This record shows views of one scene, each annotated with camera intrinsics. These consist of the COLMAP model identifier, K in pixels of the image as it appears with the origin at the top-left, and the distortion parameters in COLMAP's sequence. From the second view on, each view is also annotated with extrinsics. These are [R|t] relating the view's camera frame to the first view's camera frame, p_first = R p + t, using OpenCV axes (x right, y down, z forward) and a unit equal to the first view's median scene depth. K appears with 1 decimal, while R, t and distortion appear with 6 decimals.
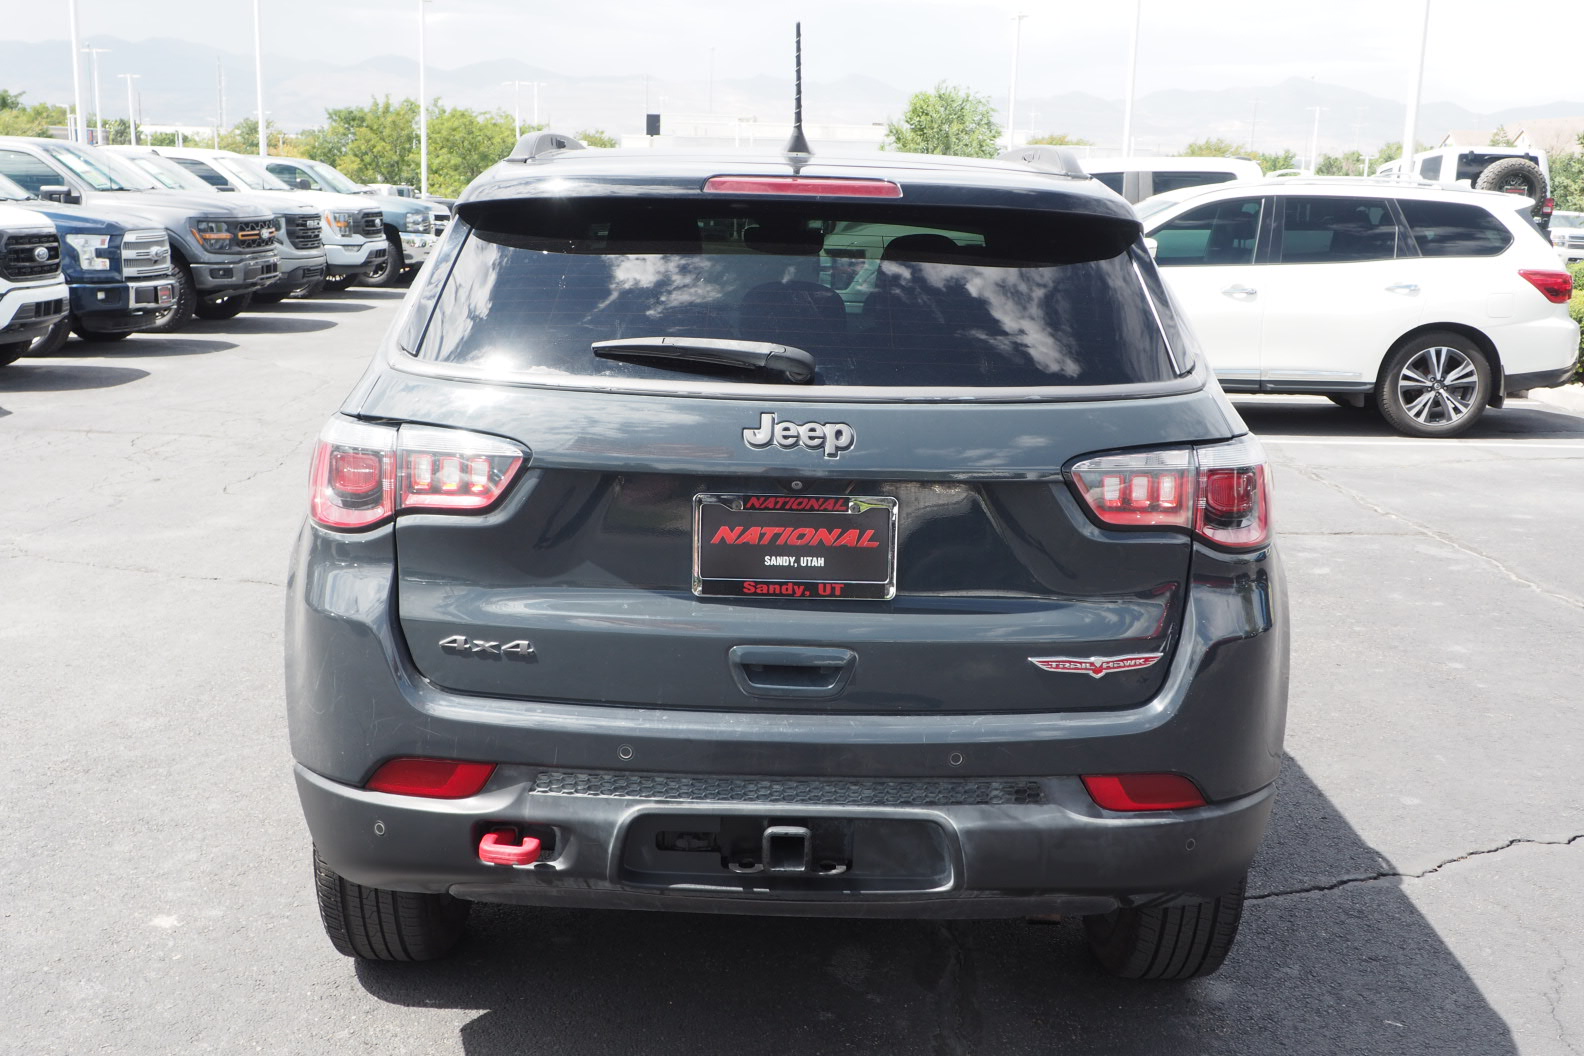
lens RADIAL K [[1696.3, 0, 792.0], [0, 1696.3, 528.0], [0, 0, 1]] dist [-0.010159, 0.032044]
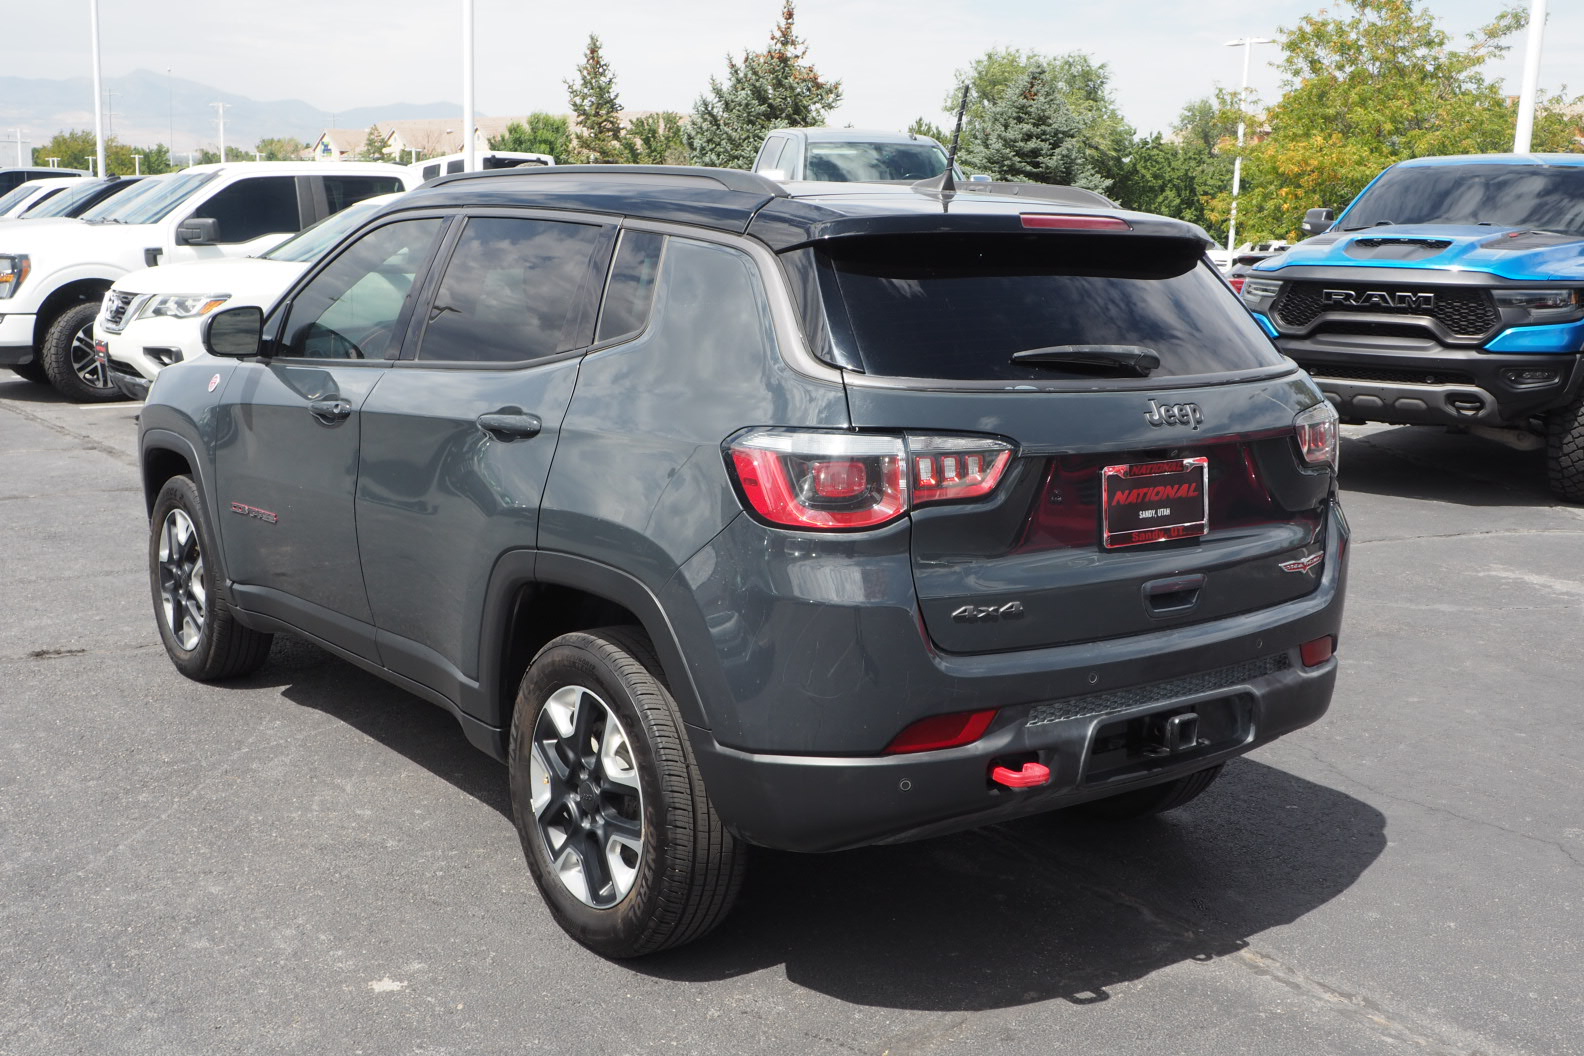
lens RADIAL K [[1696.3, 0, 792.0], [0, 1696.3, 528.0], [0, 0, 1]] dist [-0.010159, 0.032044]
pose [[0.803362, -0.110868, 0.585080, -0.980805], [0.109039, 0.993292, 0.038502, -0.049090], [-0.585423, 0.032866, 0.810061, 0.113402]]
